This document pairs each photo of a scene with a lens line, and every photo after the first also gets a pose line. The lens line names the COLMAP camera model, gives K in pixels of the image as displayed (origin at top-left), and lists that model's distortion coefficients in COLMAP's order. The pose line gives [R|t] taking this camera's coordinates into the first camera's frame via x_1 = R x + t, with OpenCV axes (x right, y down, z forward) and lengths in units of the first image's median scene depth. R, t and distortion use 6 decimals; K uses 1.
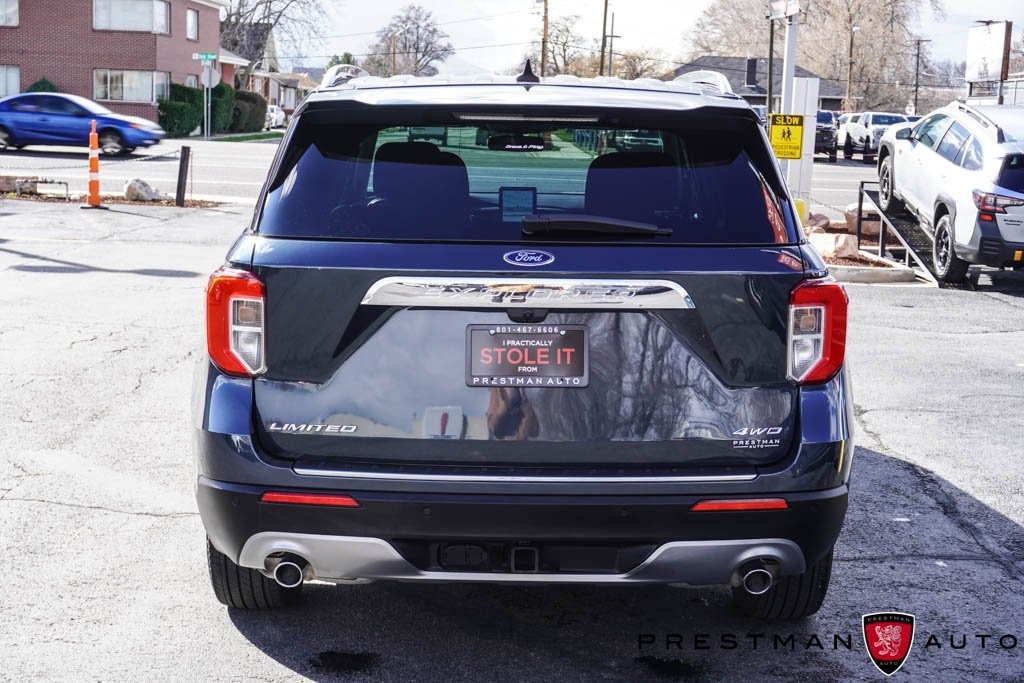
lens RADIAL K [[1548.0, 0, 511.8], [0, 1548.0, 348.3], [0, 0, 1]] dist [-0.000739, 0.000000]
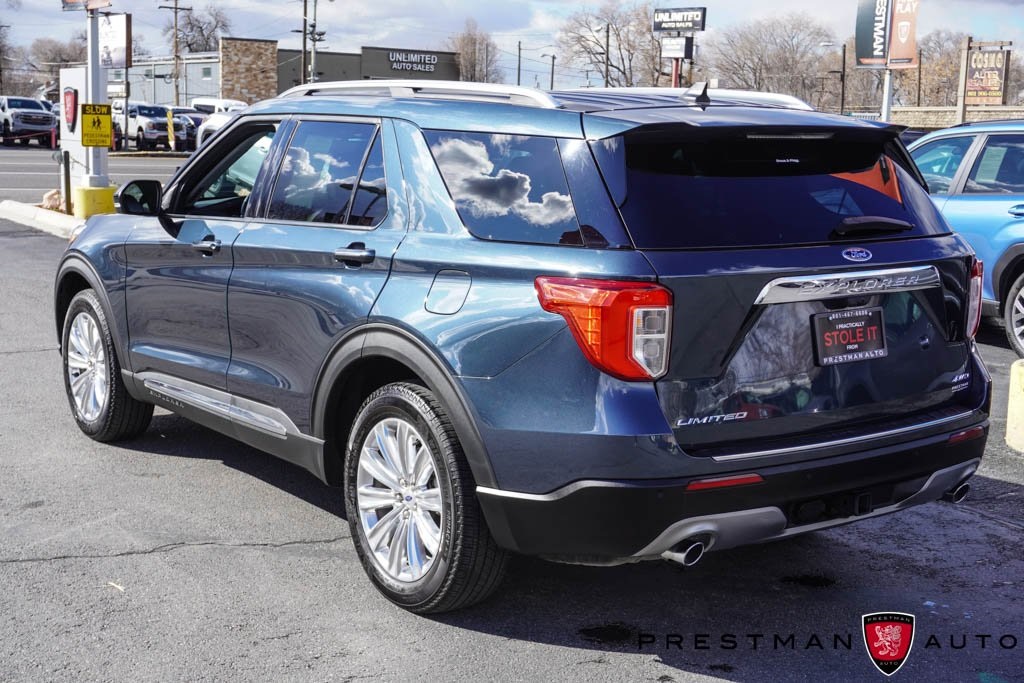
lens RADIAL K [[1441.6, 0, 509.6], [0, 1441.6, 335.6], [0, 0, 1]] dist [0.003616, 0.000000]
pose [[0.806066, -0.093323, 0.584421, -0.726037], [0.084273, 0.995526, 0.042737, -0.055476], [-0.585795, 0.014802, 0.810324, 0.208420]]
